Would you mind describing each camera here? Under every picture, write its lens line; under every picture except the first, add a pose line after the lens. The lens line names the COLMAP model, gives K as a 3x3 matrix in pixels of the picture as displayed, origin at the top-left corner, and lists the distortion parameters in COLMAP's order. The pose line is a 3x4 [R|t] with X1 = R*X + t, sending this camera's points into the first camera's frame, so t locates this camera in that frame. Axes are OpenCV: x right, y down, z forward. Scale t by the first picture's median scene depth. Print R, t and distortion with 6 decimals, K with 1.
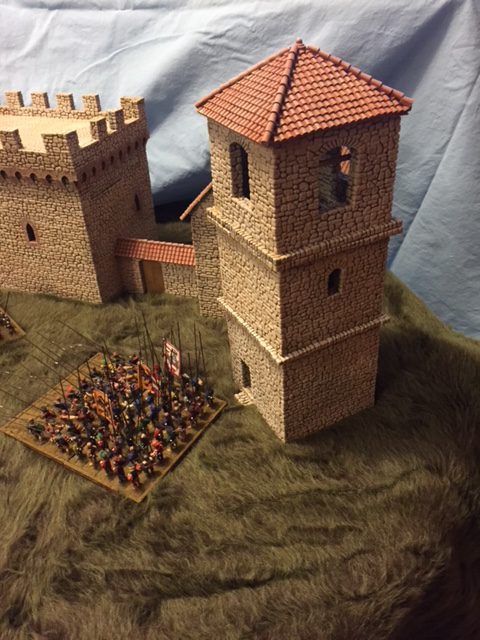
lens RADIAL K [[553.6, 0, 241.7], [0, 553.6, 318.7], [0, 0, 1]] dist [0.069049, -0.097521]
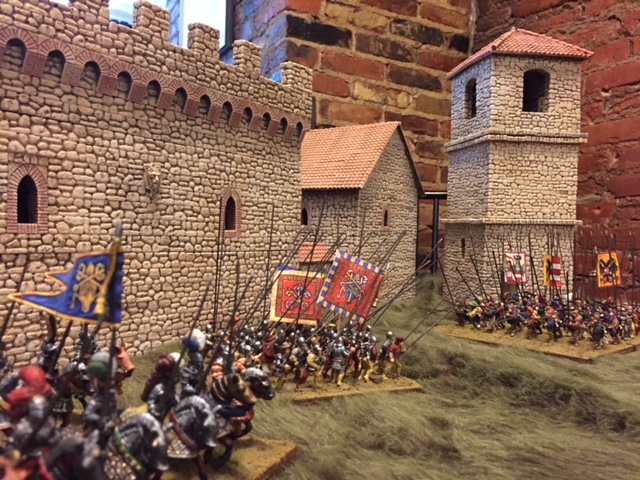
lens RADIAL K [[553.6, 0, 322.8], [0, 553.6, 238.0], [0, 0, 1]] dist [0.069049, -0.097521]
pose [[0.281708, 0.041649, 0.958596, -0.794011], [0.508845, 0.840512, -0.186056, 0.026287], [-0.813460, 0.540190, 0.215587, 0.692919]]
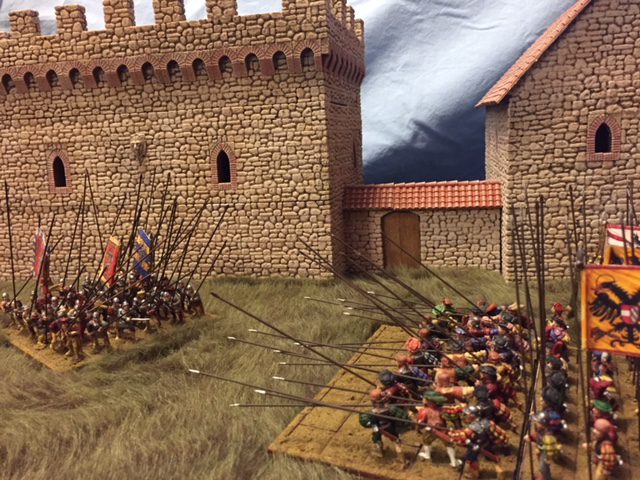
lens RADIAL K [[553.6, 0, 318.8], [0, 553.6, 240.4], [0, 0, 1]] dist [0.069049, -0.097521]
pose [[0.994480, -0.033292, 0.099506, -0.289335], [0.069735, 0.918296, -0.389703, 0.148489], [-0.078402, 0.394491, 0.915549, 0.391113]]
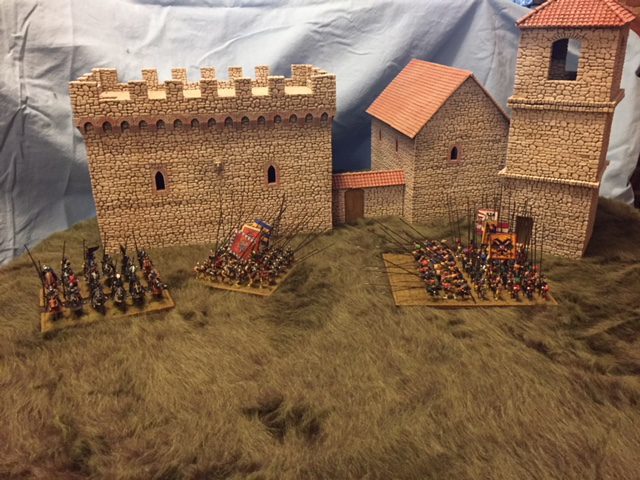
lens RADIAL K [[553.6, 0, 319.4], [0, 553.6, 241.2], [0, 0, 1]] dist [0.069049, -0.097521]
pose [[0.860326, -0.170532, 0.480372, -0.726316], [0.269069, 0.952323, -0.143816, 0.132044], [-0.432944, 0.252982, 0.865193, 0.041873]]
